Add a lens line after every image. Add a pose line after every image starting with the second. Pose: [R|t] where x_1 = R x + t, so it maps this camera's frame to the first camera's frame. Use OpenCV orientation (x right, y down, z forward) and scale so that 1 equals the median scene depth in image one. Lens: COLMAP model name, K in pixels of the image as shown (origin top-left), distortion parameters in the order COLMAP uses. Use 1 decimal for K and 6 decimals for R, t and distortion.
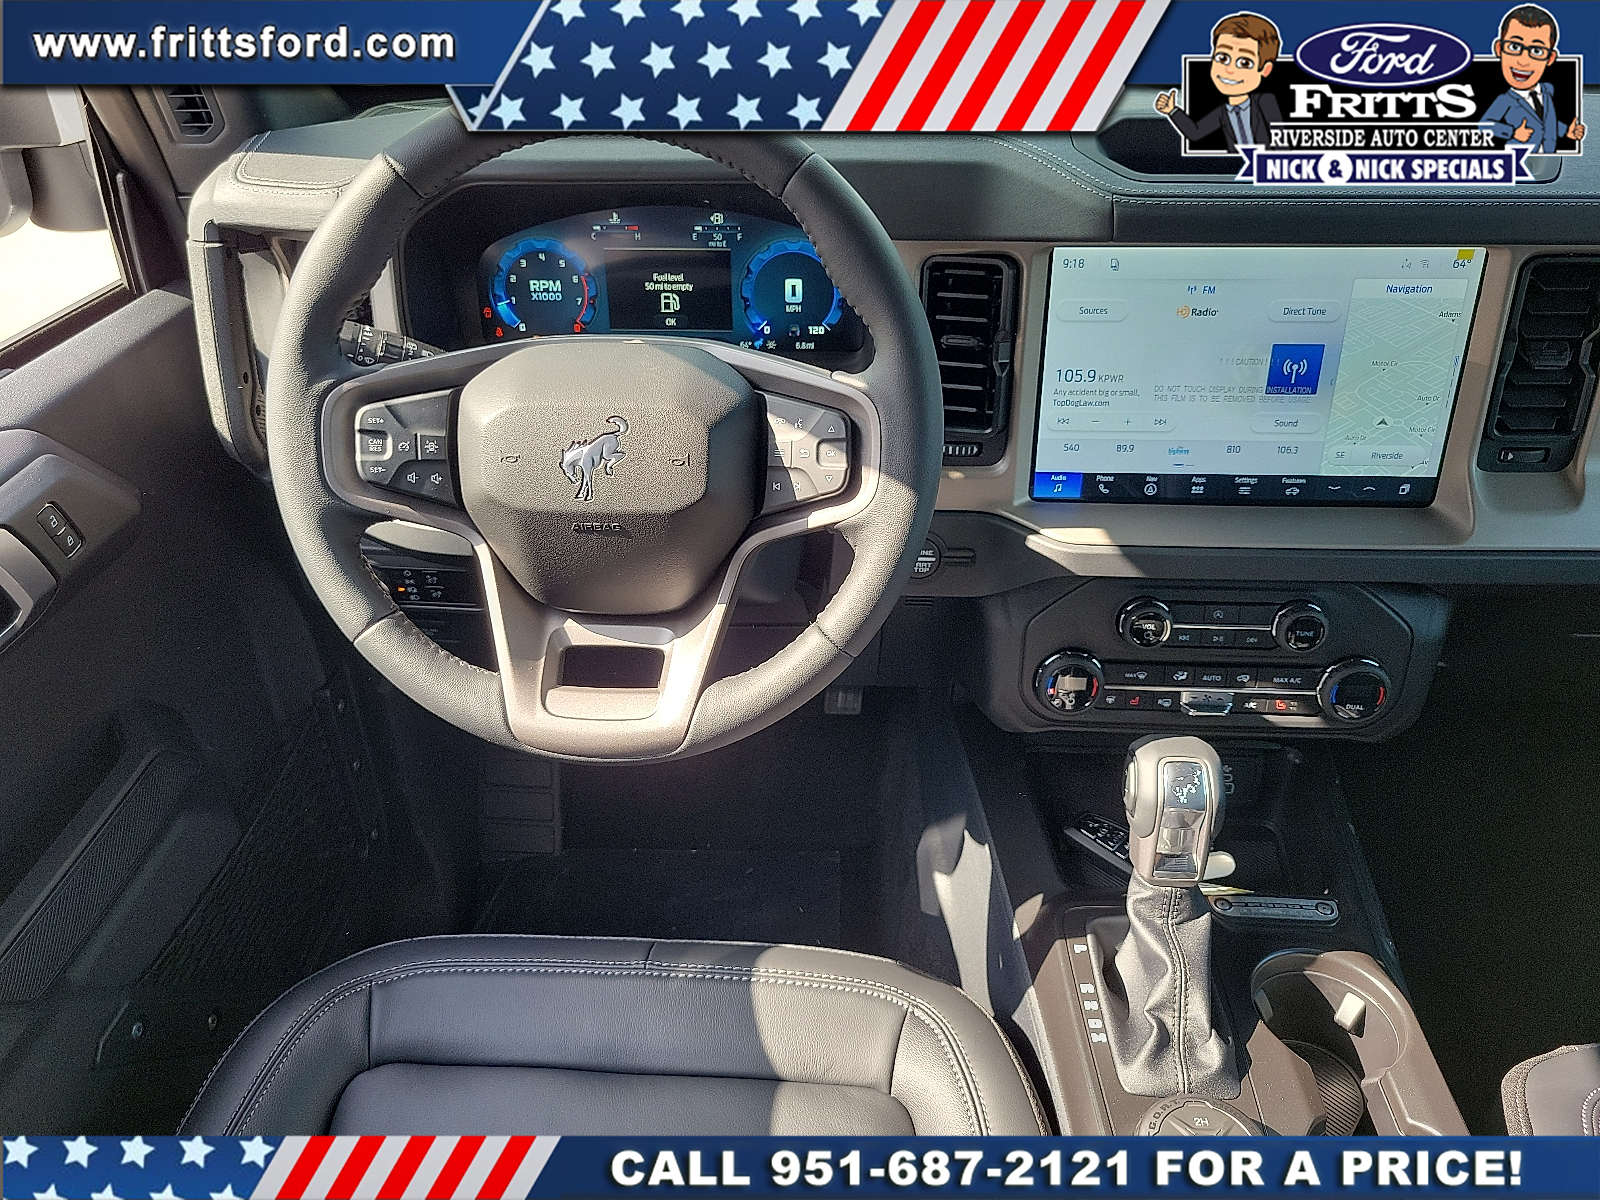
lens RADIAL K [[1248.0, 0, 795.2], [0, 1248.0, 615.0], [0, 0, 1]] dist [0.037401, -0.015917]
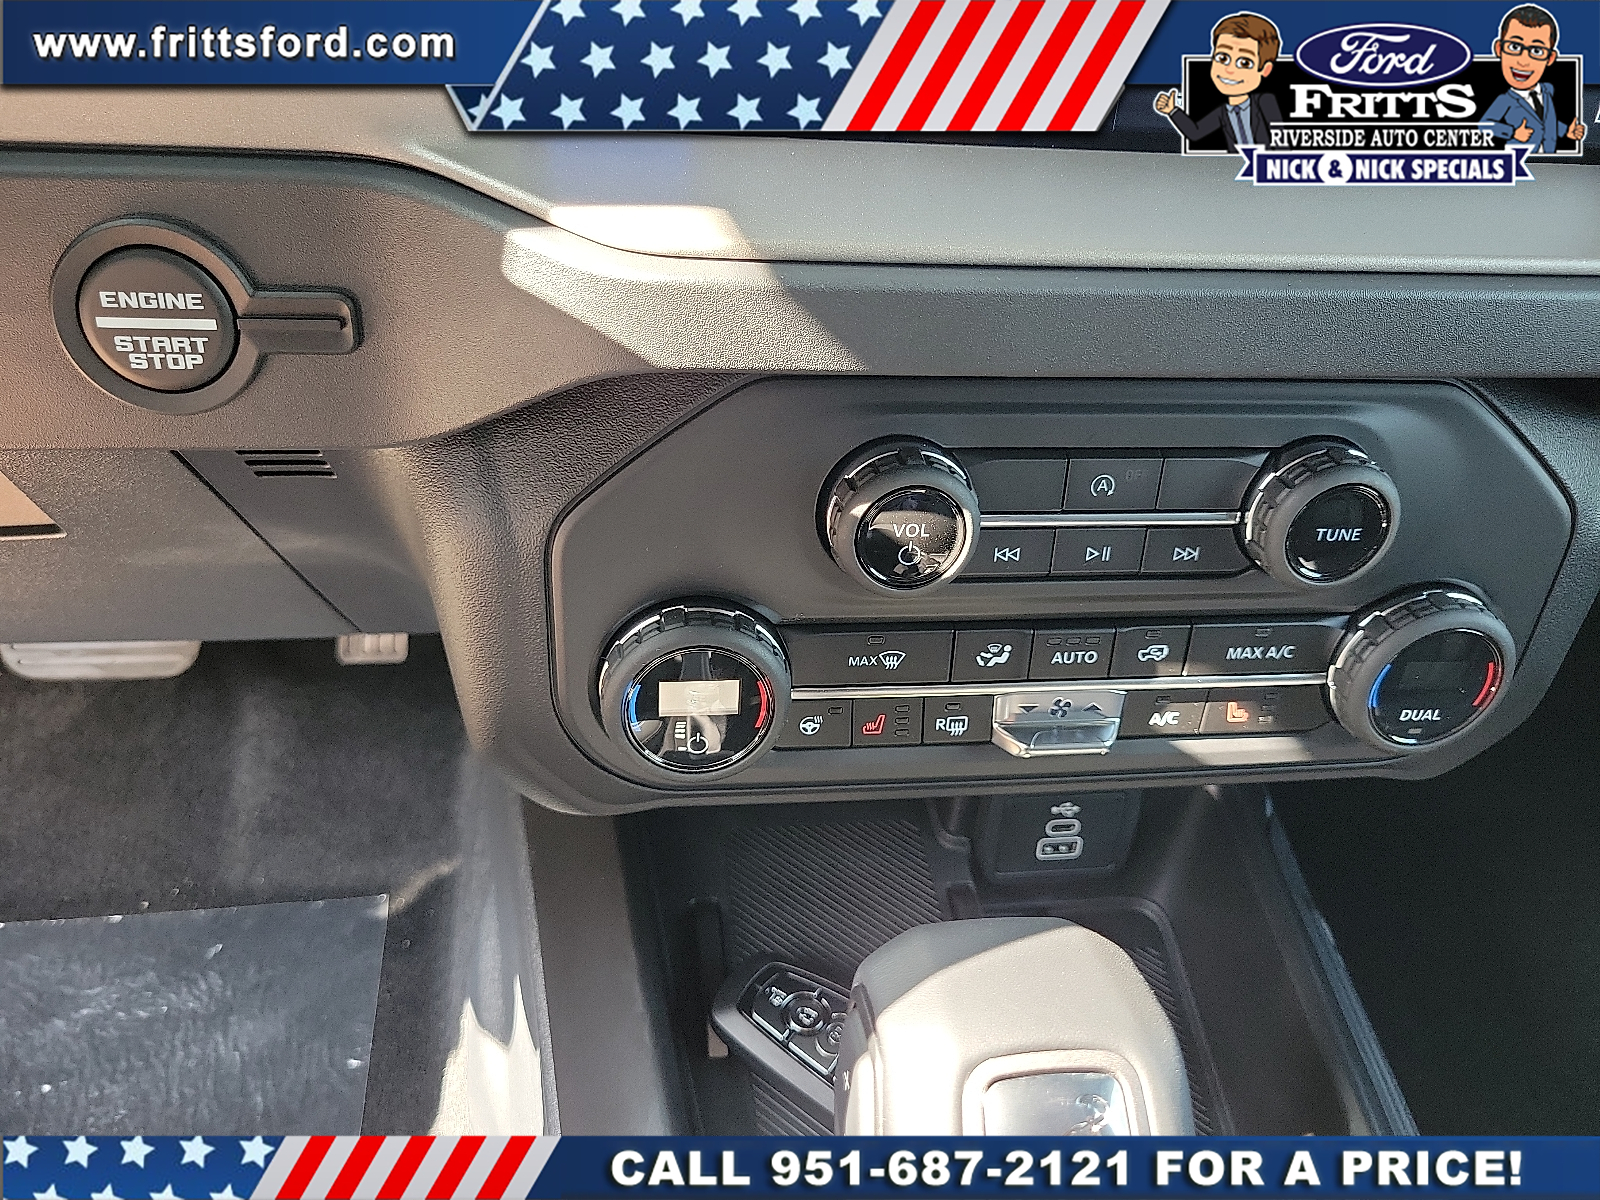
lens RADIAL K [[1248.0, 0, 805.3], [0, 1248.0, 607.5], [0, 0, 1]] dist [0.037401, -0.015917]
pose [[0.978863, -0.042629, 0.200026, 0.191673], [0.019780, 0.993184, 0.114869, -0.008476], [-0.203560, -0.108485, 0.973034, 0.694148]]
